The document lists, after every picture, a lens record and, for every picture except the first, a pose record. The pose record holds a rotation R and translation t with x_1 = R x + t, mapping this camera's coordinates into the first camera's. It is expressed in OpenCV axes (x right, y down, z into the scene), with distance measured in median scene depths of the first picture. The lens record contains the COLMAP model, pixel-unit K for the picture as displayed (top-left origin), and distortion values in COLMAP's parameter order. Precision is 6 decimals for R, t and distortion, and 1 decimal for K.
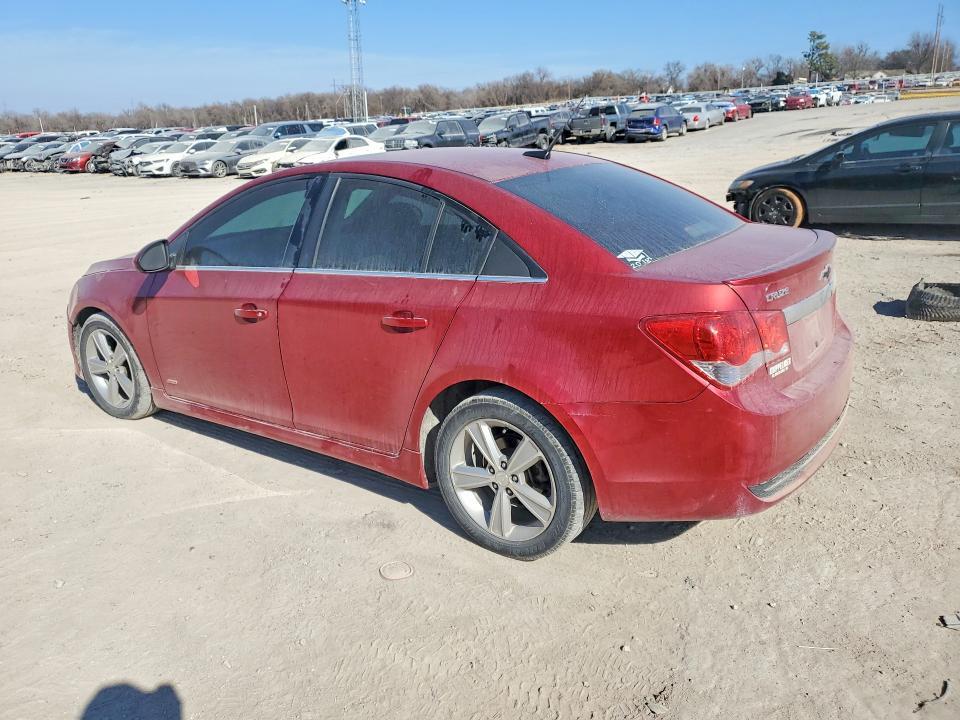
lens RADIAL K [[769.1, 0, 471.2], [0, 769.1, 358.9], [0, 0, 1]] dist [0.027563, 0.004186]
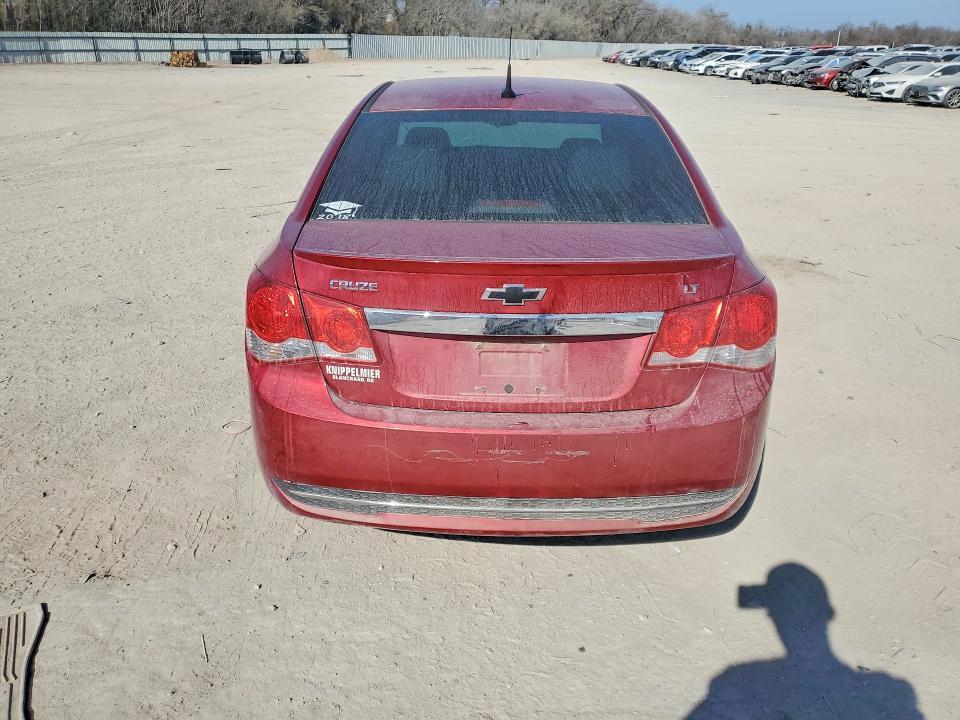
lens RADIAL K [[769.1, 0, 471.9], [0, 769.1, 362.1], [0, 0, 1]] dist [0.027563, 0.004186]
pose [[0.562932, 0.358605, -0.744654, 0.117152], [-0.281335, 0.930306, 0.235331, -0.024954], [0.777147, 0.077022, 0.624587, 0.063032]]
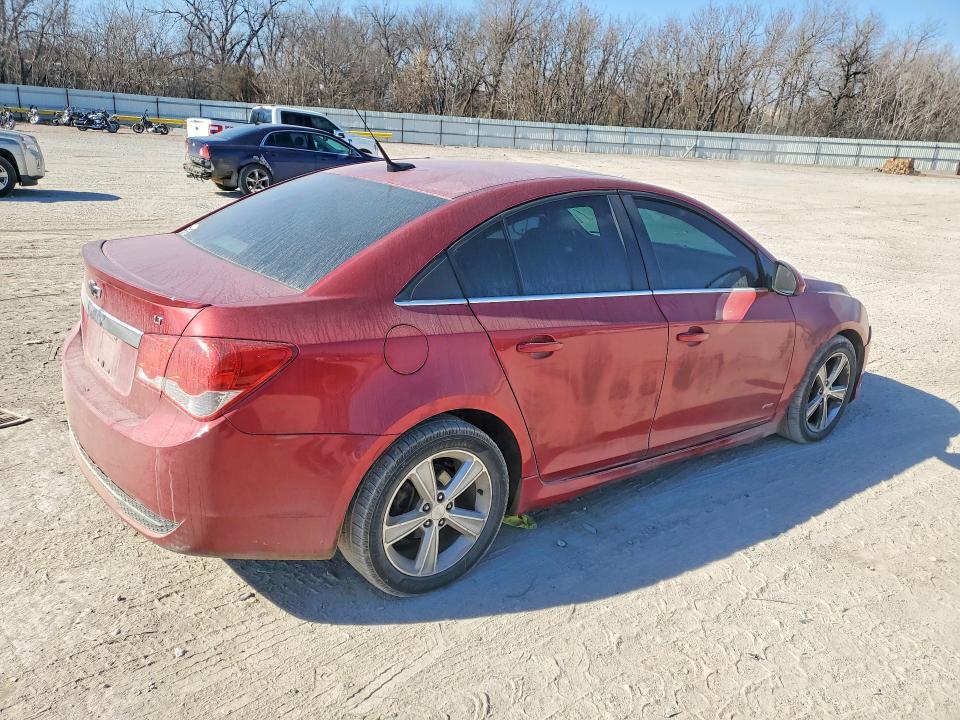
lens RADIAL K [[769.1, 0, 477.1], [0, 769.1, 363.4], [0, 0, 1]] dist [0.027563, 0.004186]
pose [[-0.313590, 0.307159, -0.898507, 0.141044], [-0.331237, 0.851414, 0.406665, -0.068011], [0.889912, 0.425145, -0.165252, 0.191834]]
